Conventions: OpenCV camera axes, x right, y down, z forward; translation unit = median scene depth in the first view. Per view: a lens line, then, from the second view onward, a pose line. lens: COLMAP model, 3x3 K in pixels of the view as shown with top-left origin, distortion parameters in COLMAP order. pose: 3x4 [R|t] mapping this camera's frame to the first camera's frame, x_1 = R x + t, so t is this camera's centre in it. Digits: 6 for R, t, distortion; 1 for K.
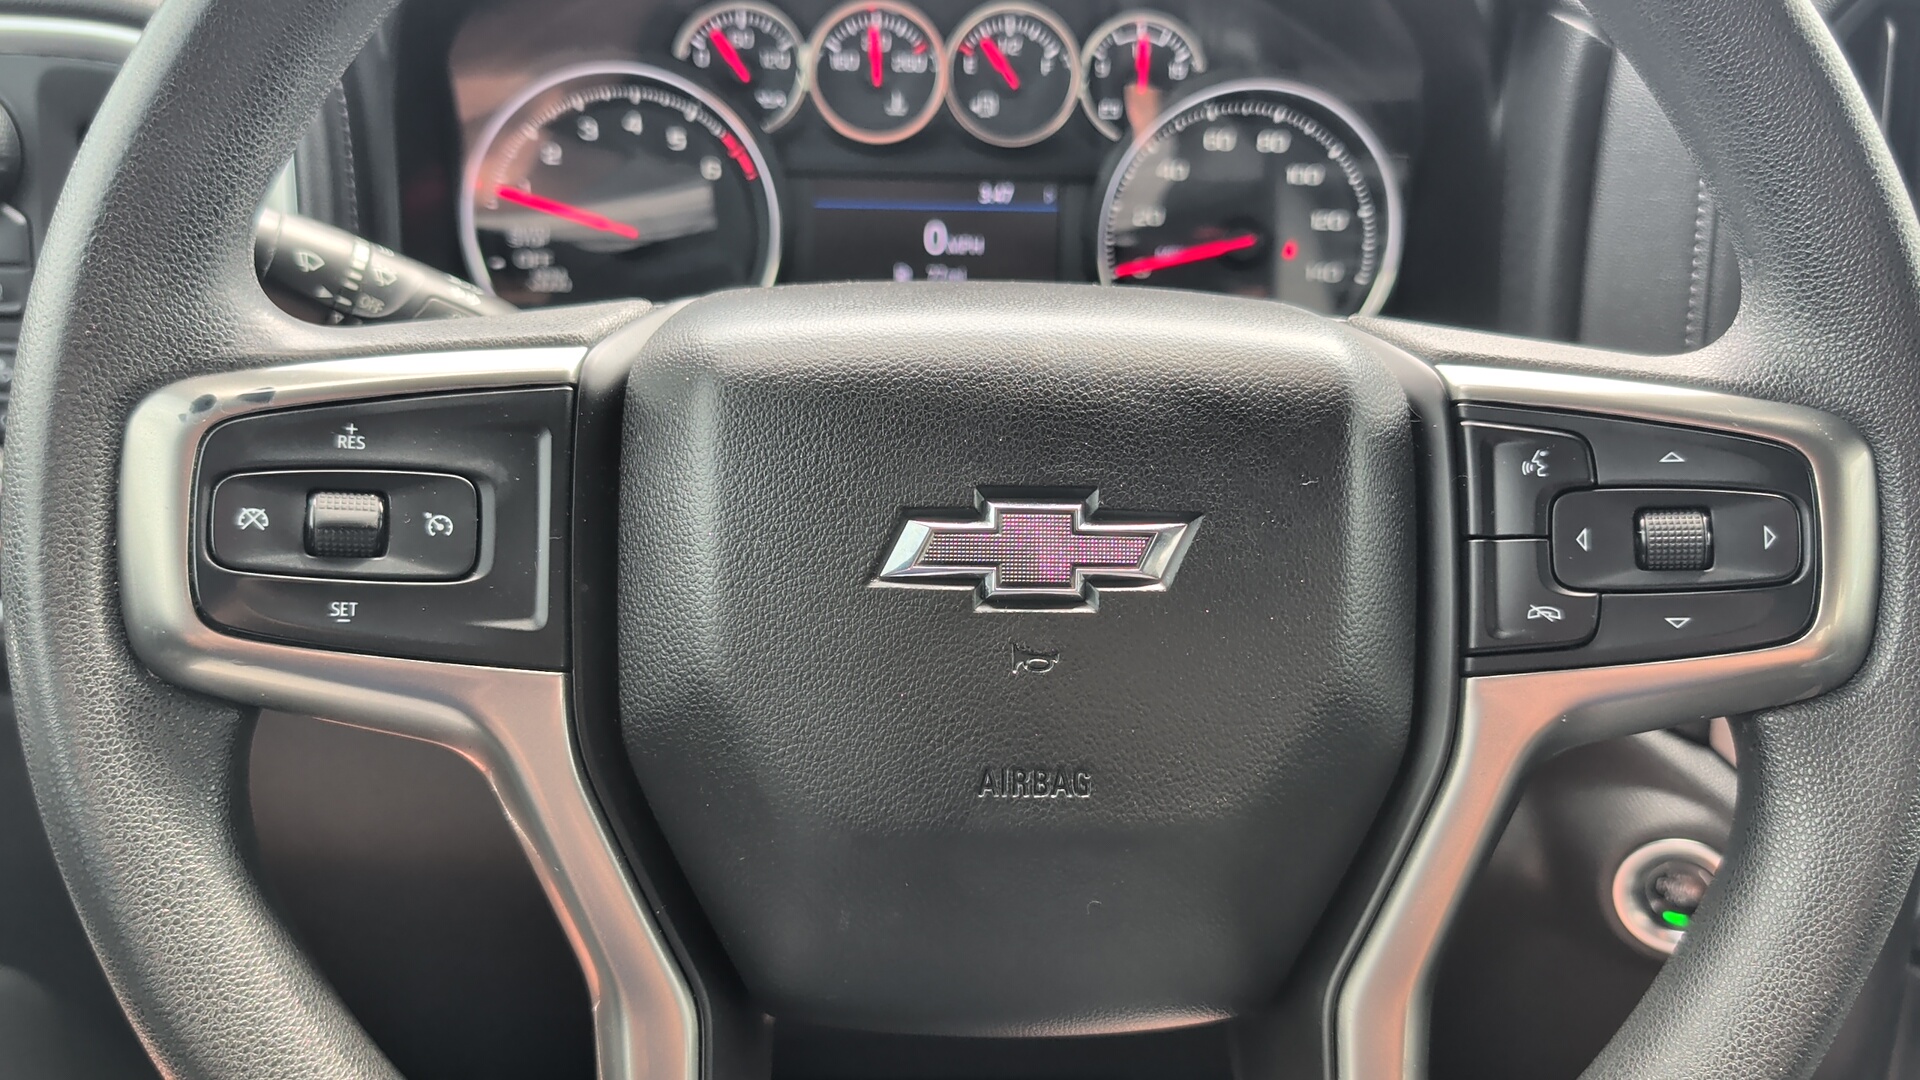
lens RADIAL K [[1617.6, 0, 931.5], [0, 1617.6, 522.5], [0, 0, 1]] dist [0.014731, -0.018952]
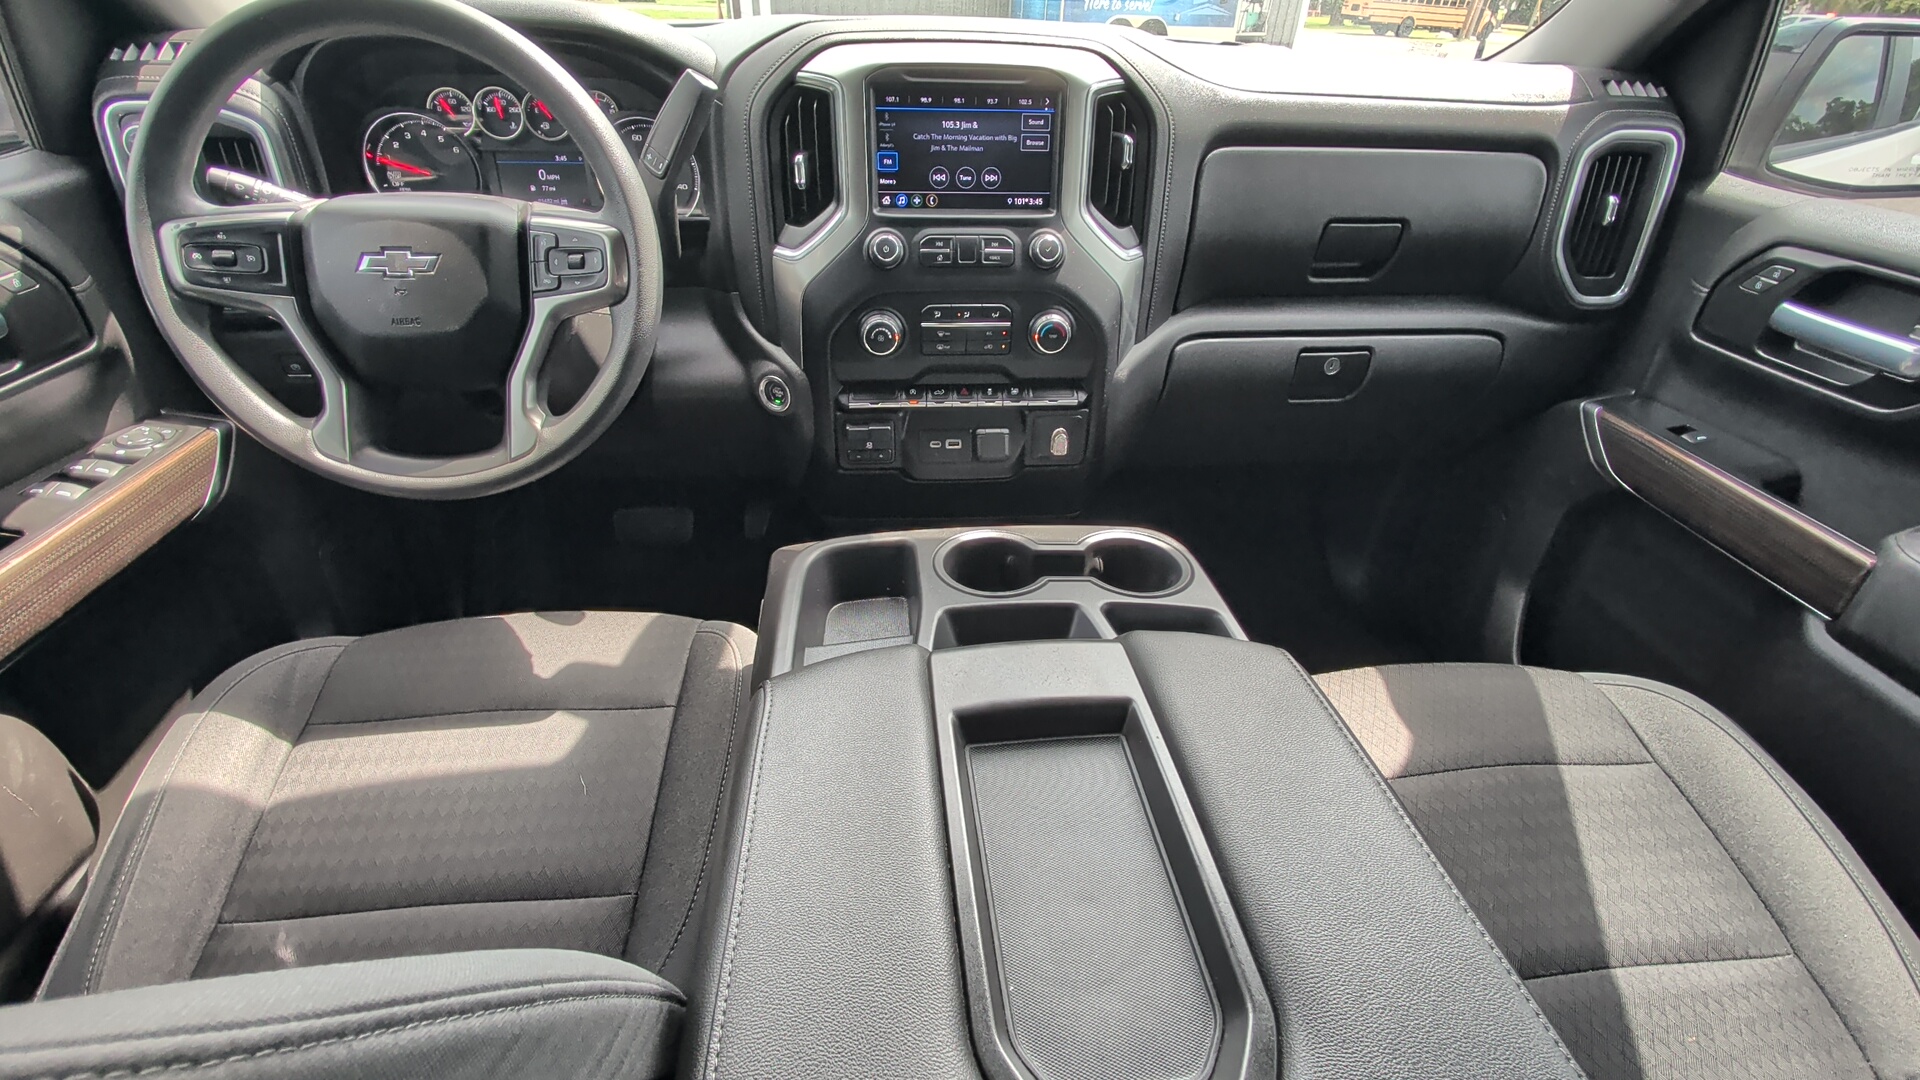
lens RADIAL K [[816.7, 0, 949.1], [0, 816.7, 537.2], [0, 0, 1]] dist [0.007462, -0.000451]
pose [[0.999707, -0.016172, 0.017989, 1.319419], [0.011101, 0.967453, 0.252806, 0.166778], [-0.021491, -0.252532, 0.967350, -1.129862]]
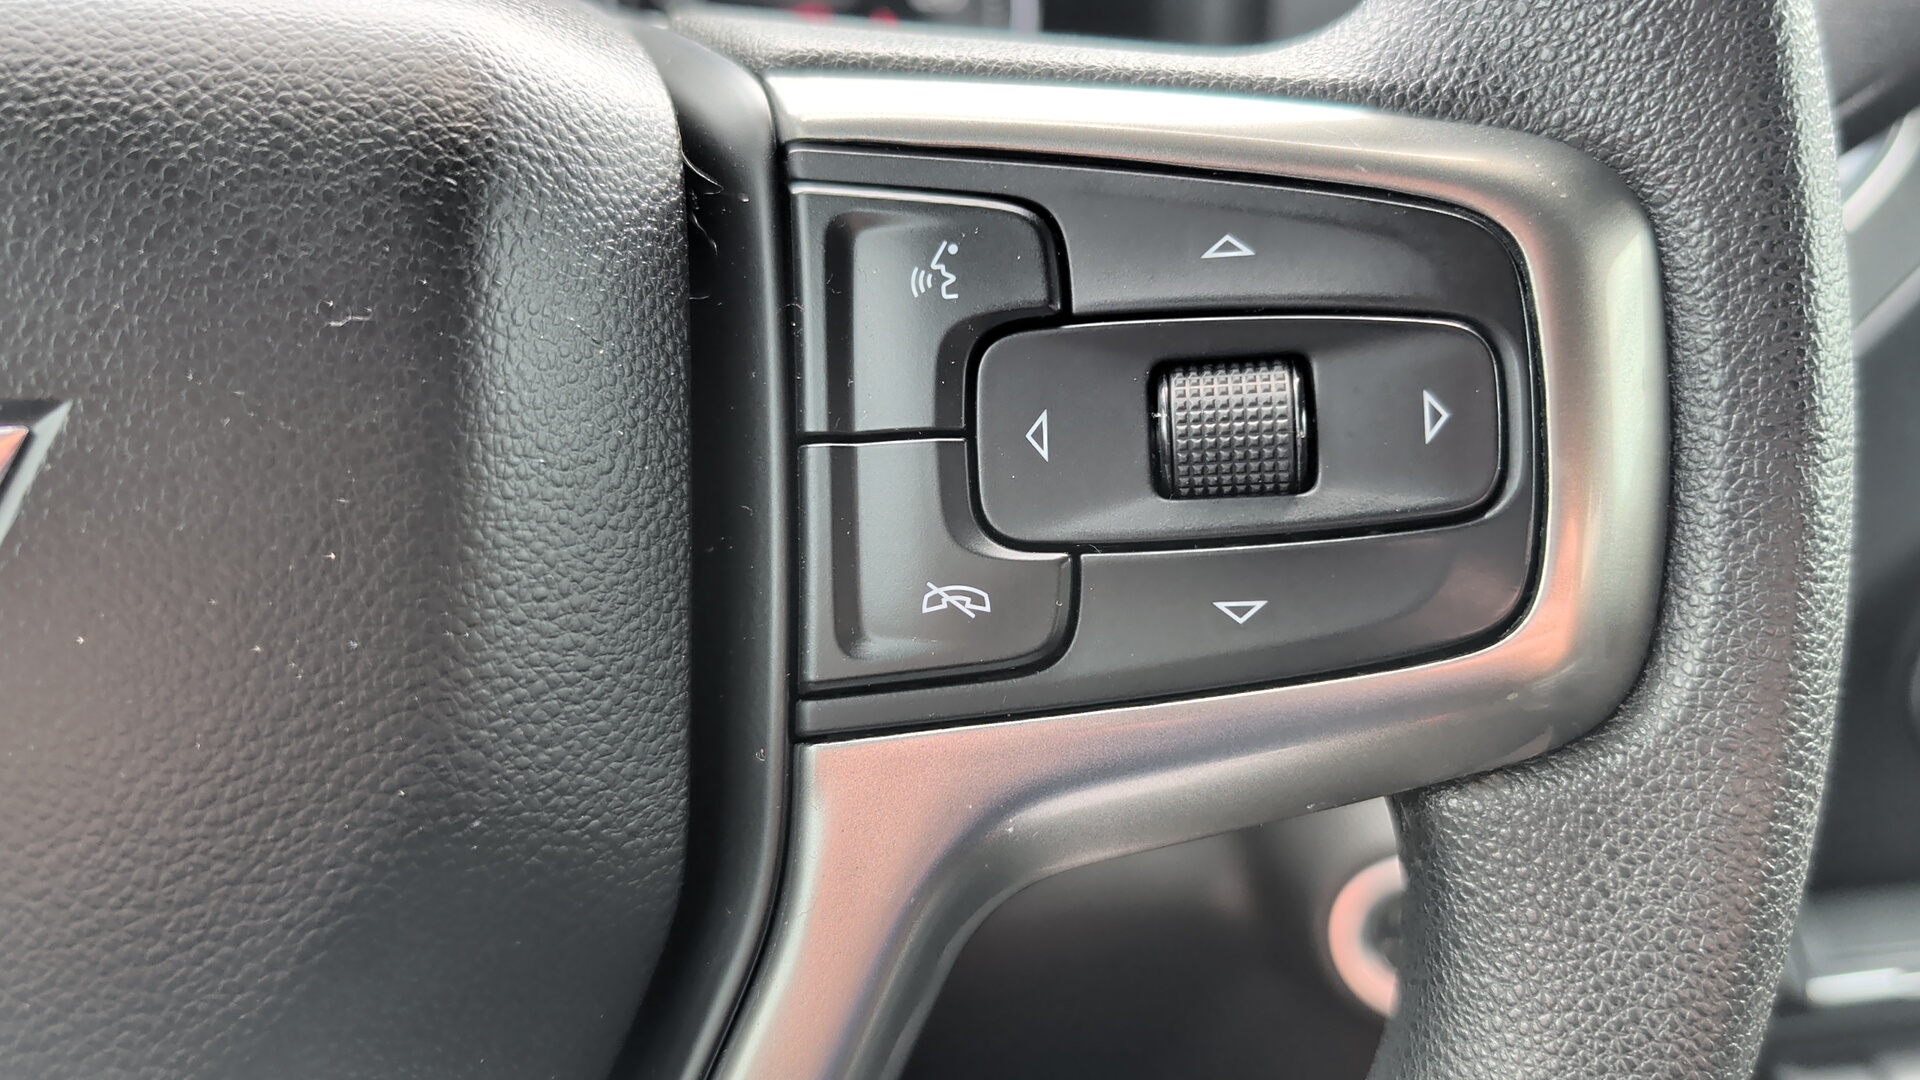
lens RADIAL K [[1617.6, 0, 949.2], [0, 1617.6, 525.6], [0, 0, 1]] dist [0.014731, -0.018952]
pose [[0.997056, -0.036710, 0.067321, 0.346815], [0.032952, 0.997880, 0.056115, 0.009420], [-0.069238, -0.053732, 0.996152, 0.550575]]
